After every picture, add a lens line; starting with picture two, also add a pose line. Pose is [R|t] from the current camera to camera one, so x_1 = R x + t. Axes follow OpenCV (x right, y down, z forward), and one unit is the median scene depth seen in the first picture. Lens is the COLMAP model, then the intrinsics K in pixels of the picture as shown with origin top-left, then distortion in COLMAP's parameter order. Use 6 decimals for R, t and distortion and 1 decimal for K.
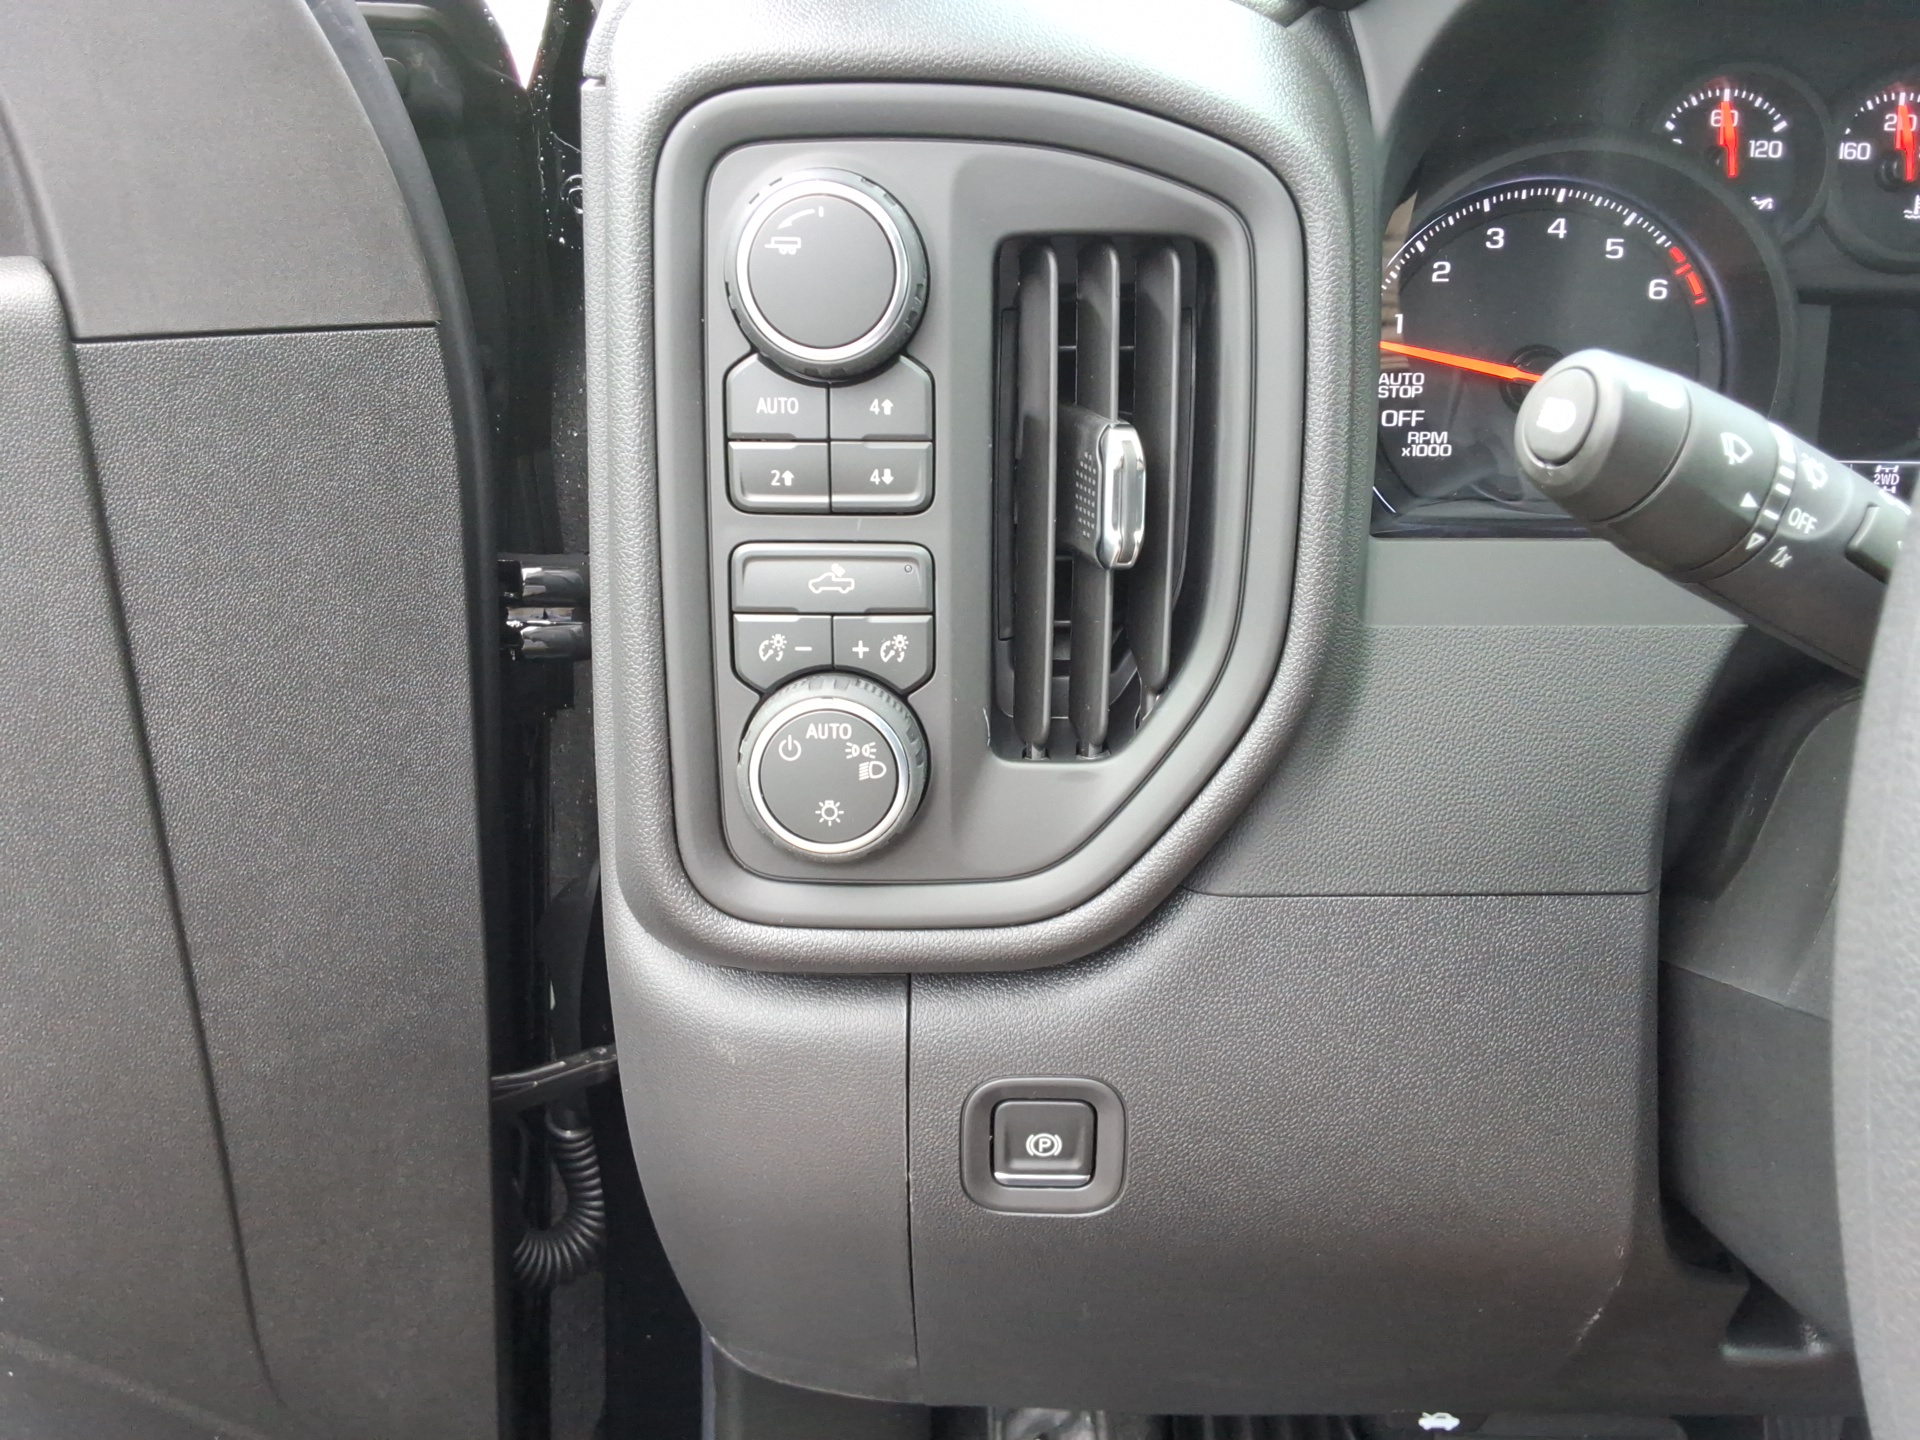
lens RADIAL K [[1538.8, 0, 958.1], [0, 1538.8, 714.6], [0, 0, 1]] dist [0.099853, -0.146539]
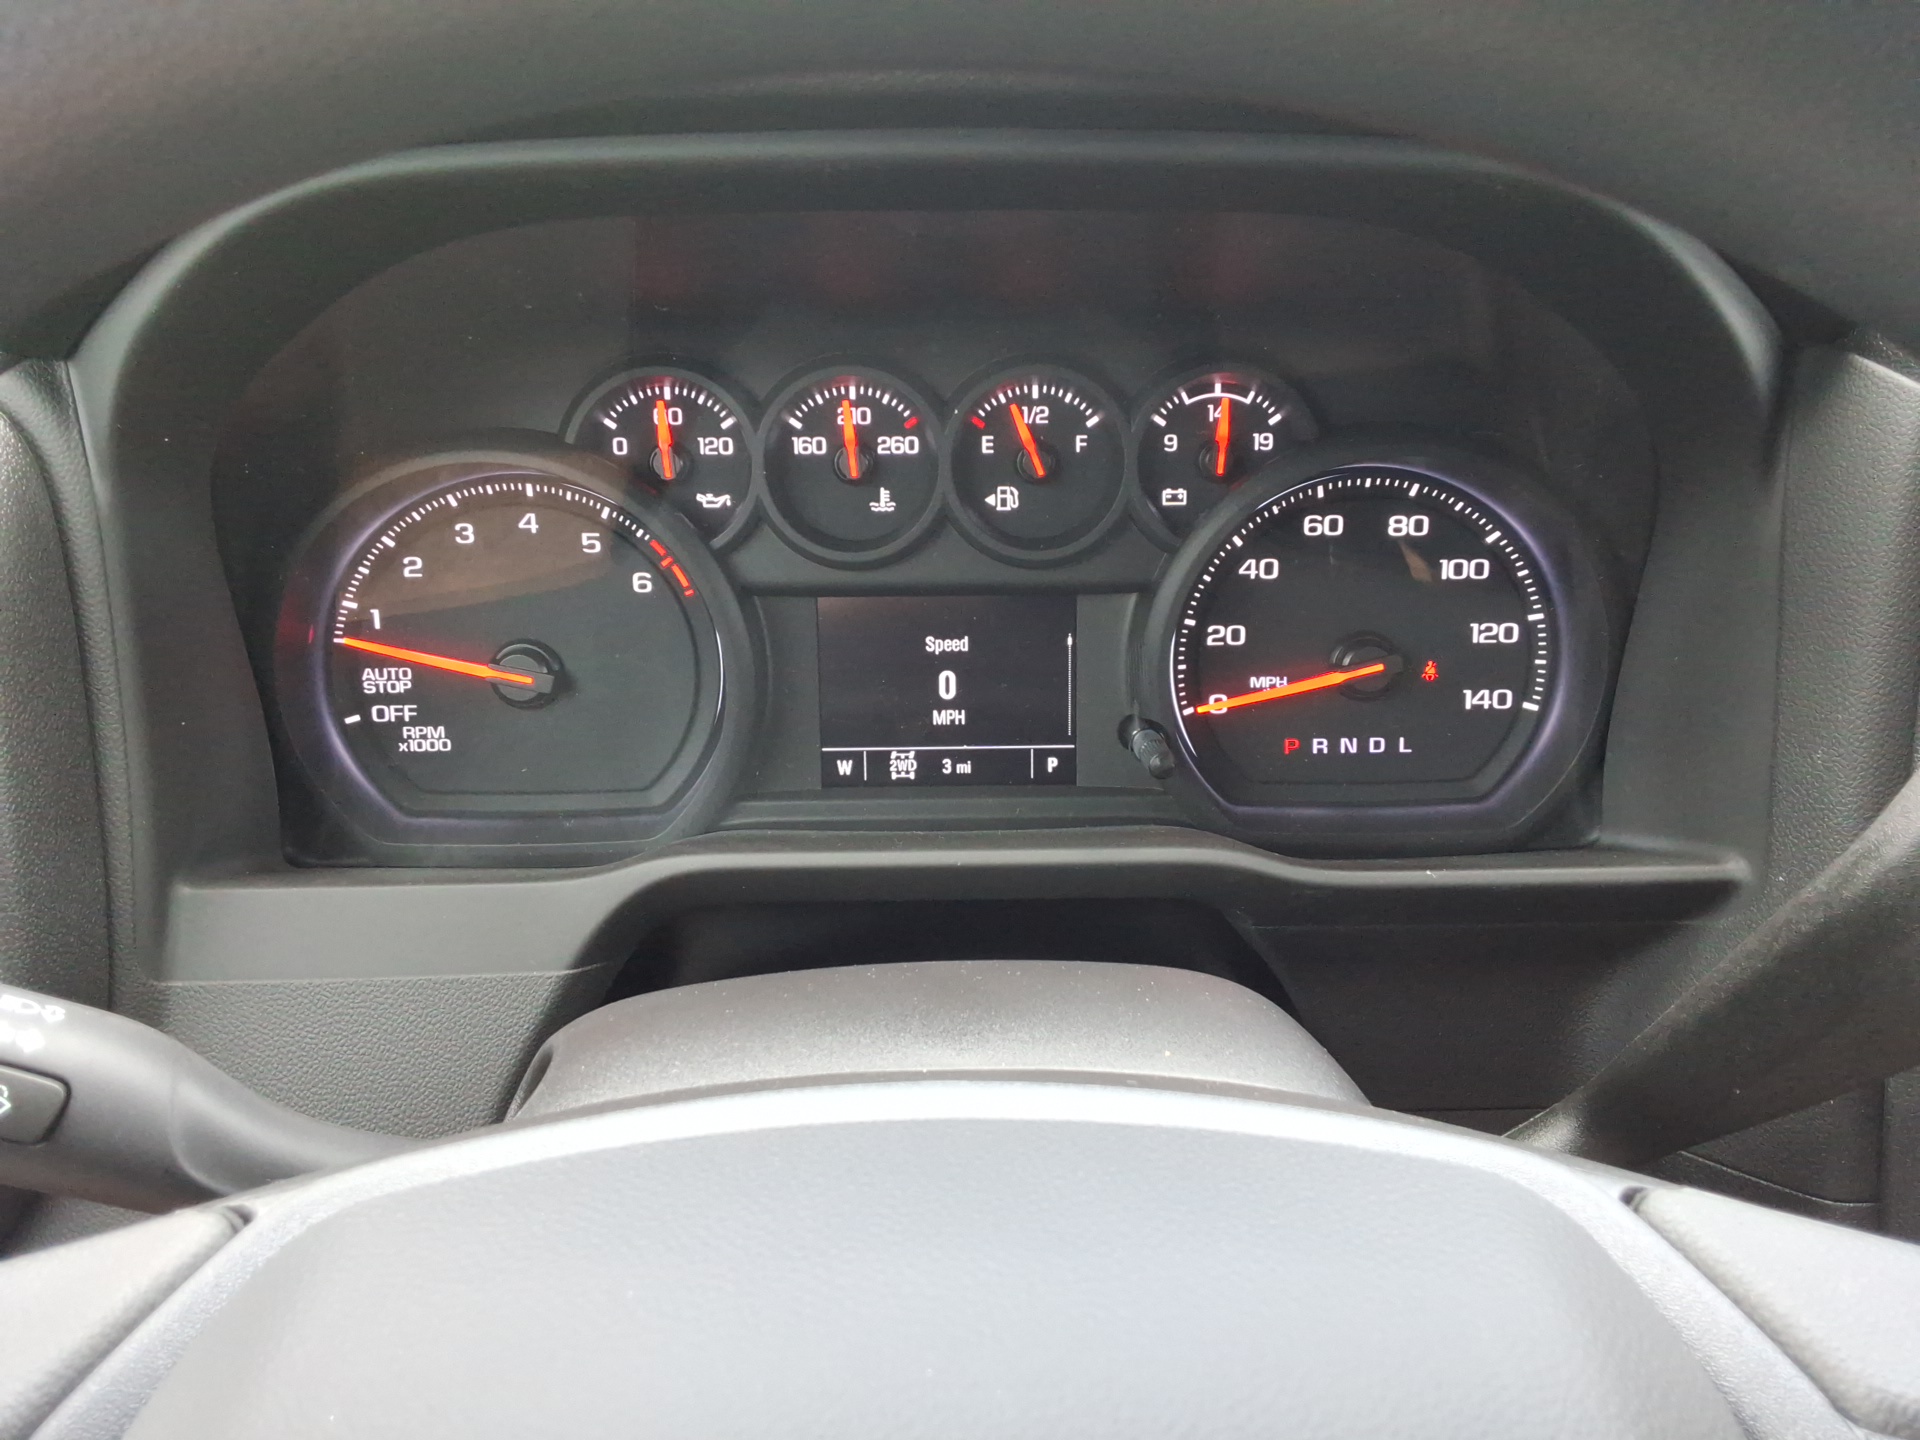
lens RADIAL K [[1538.8, 0, 977.8], [0, 1538.8, 695.1], [0, 0, 1]] dist [0.099853, -0.146539]
pose [[0.999815, -0.018995, 0.003162, 0.736052], [0.019092, 0.999238, -0.034045, -0.185431], [-0.002513, 0.034099, 0.999415, 0.041594]]
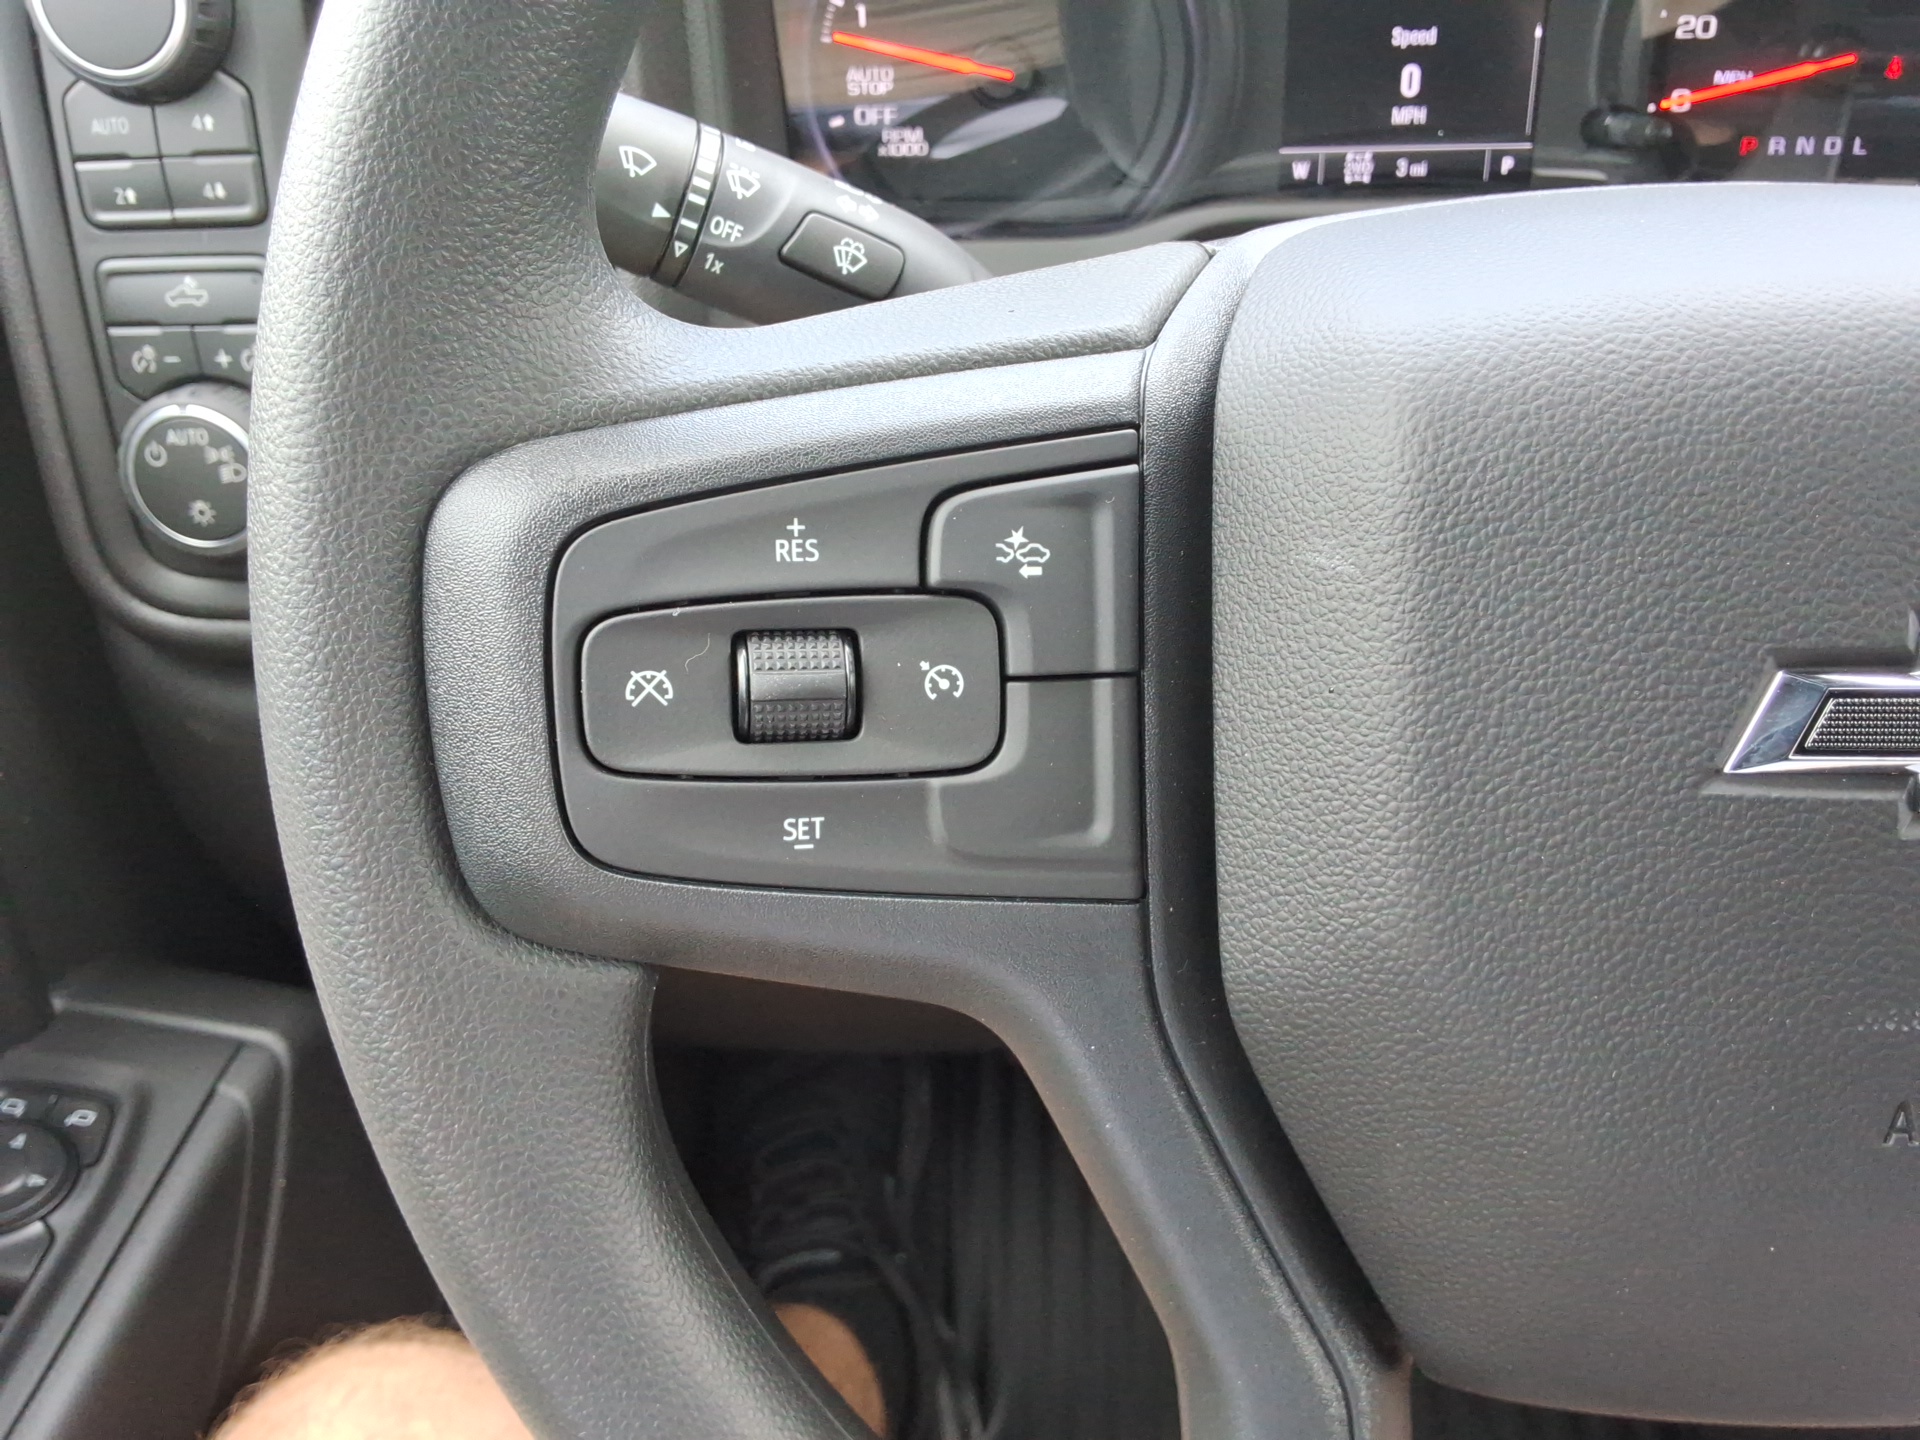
lens RADIAL K [[1538.8, 0, 965.3], [0, 1538.8, 713.4], [0, 0, 1]] dist [0.099853, -0.146539]
pose [[0.997758, -0.003881, -0.066816, 0.469025], [0.016113, 0.982883, 0.183525, 0.007635], [0.064960, -0.184190, 0.980742, -0.071939]]
